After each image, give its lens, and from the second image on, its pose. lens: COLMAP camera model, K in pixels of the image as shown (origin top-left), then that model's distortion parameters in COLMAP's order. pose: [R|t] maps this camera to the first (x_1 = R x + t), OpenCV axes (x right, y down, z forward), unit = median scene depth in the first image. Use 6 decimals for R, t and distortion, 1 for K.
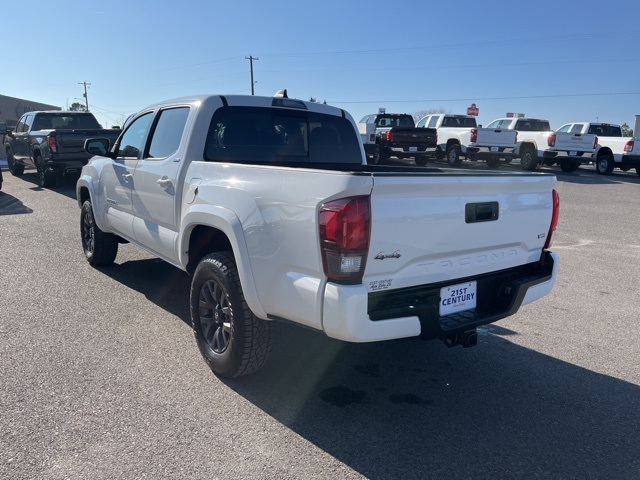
lens RADIAL K [[481.7, 0, 322.8], [0, 481.7, 242.0], [0, 0, 1]] dist [0.068794, -0.092445]
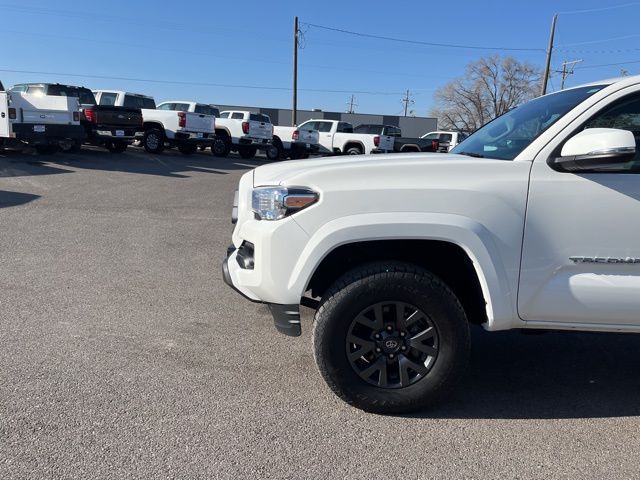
lens RADIAL K [[481.7, 0, 316.0], [0, 481.7, 236.4], [0, 0, 1]] dist [0.068794, -0.092445]
pose [[0.626549, -0.146256, 0.765536, -0.256559], [0.127126, 0.988258, 0.084762, -0.048733], [-0.768944, 0.044212, 0.637786, 0.239099]]
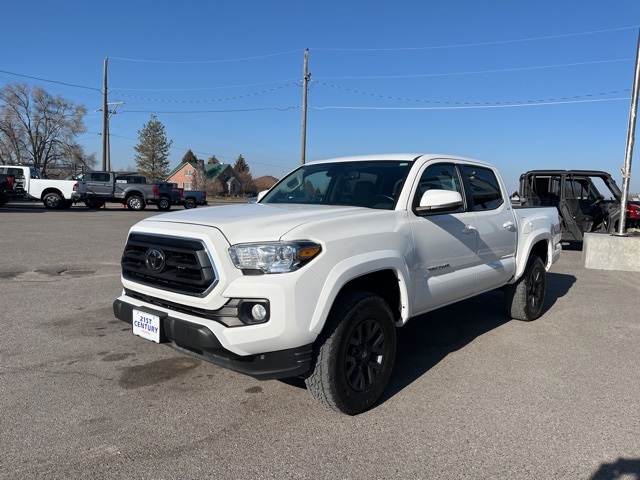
lens RADIAL K [[481.7, 0, 320.8], [0, 481.7, 239.6], [0, 0, 1]] dist [0.068794, -0.092445]
pose [[-0.211023, -0.122106, 0.969824, -0.304276], [0.151882, 0.976021, 0.155934, -0.074310], [-0.965609, 0.180204, -0.187417, 0.348415]]
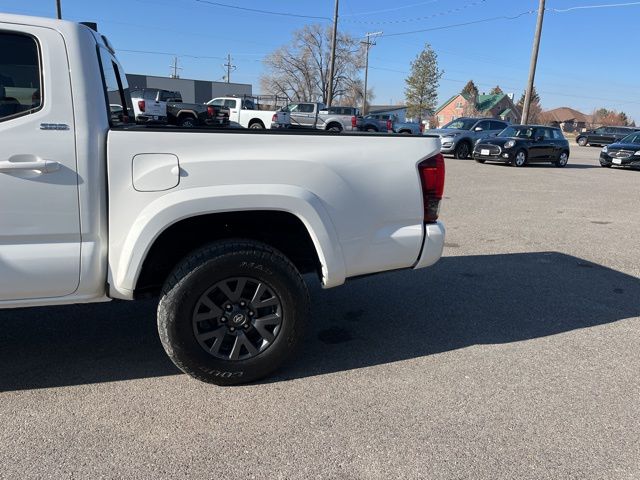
lens RADIAL K [[481.7, 0, 315.8], [0, 481.7, 241.6], [0, 0, 1]] dist [0.068794, -0.092445]
pose [[0.364476, -0.238871, 0.900054, -0.145927], [0.147294, 0.969161, 0.197566, -0.019771], [-0.919490, 0.060564, 0.388420, 0.090056]]
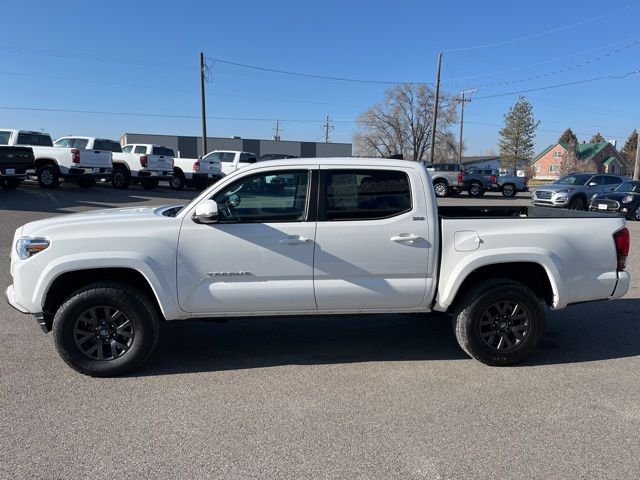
lens RADIAL K [[481.7, 0, 319.2], [0, 481.7, 240.8], [0, 0, 1]] dist [0.068794, -0.092445]
pose [[0.513350, -0.142966, 0.846187, -0.273904], [0.160733, 0.984594, 0.068840, -0.045301], [-0.842993, 0.100671, 0.528421, 0.111707]]
